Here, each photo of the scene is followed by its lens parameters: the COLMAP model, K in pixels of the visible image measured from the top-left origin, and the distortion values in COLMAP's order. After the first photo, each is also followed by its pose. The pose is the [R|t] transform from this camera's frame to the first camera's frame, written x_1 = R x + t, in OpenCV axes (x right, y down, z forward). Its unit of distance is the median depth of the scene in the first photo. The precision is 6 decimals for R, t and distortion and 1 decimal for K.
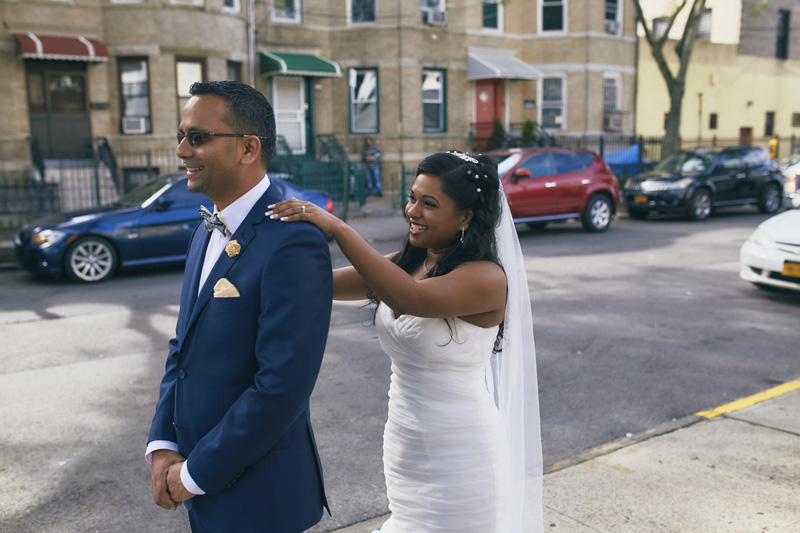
lens RADIAL K [[775.5, 0, 402.2], [0, 775.5, 256.2], [0, 0, 1]] dist [-0.013357, 0.008600]
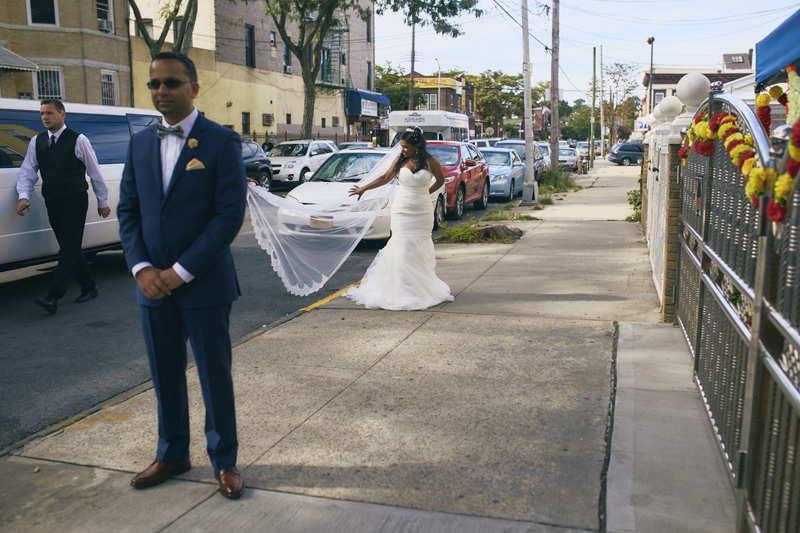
lens RADIAL K [[777.2, 0, 400.0], [0, 777.2, 266.5], [0, 0, 1]] dist [-0.043044, 0.076720]
pose [[0.787566, -0.087621, 0.609969, -0.073313], [0.081453, 0.995956, 0.037898, 0.018184], [-0.610823, 0.019837, 0.791518, -0.054257]]
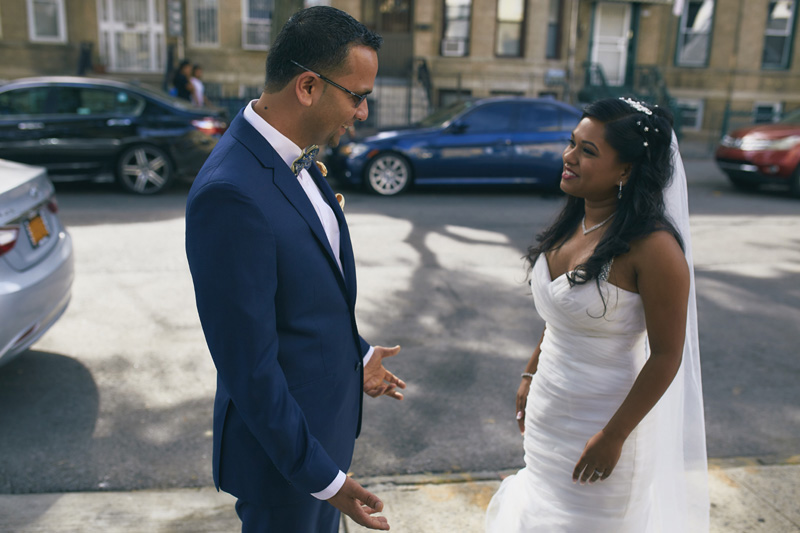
lens RADIAL K [[777.2, 0, 400.0], [0, 777.2, 266.5], [0, 0, 1]] dist [-0.043044, 0.076720]
pose [[0.916750, 0.142948, -0.373009, 0.016473], [-0.103473, 0.986885, 0.123897, -0.002293], [0.385828, -0.074987, 0.919518, 0.004392]]
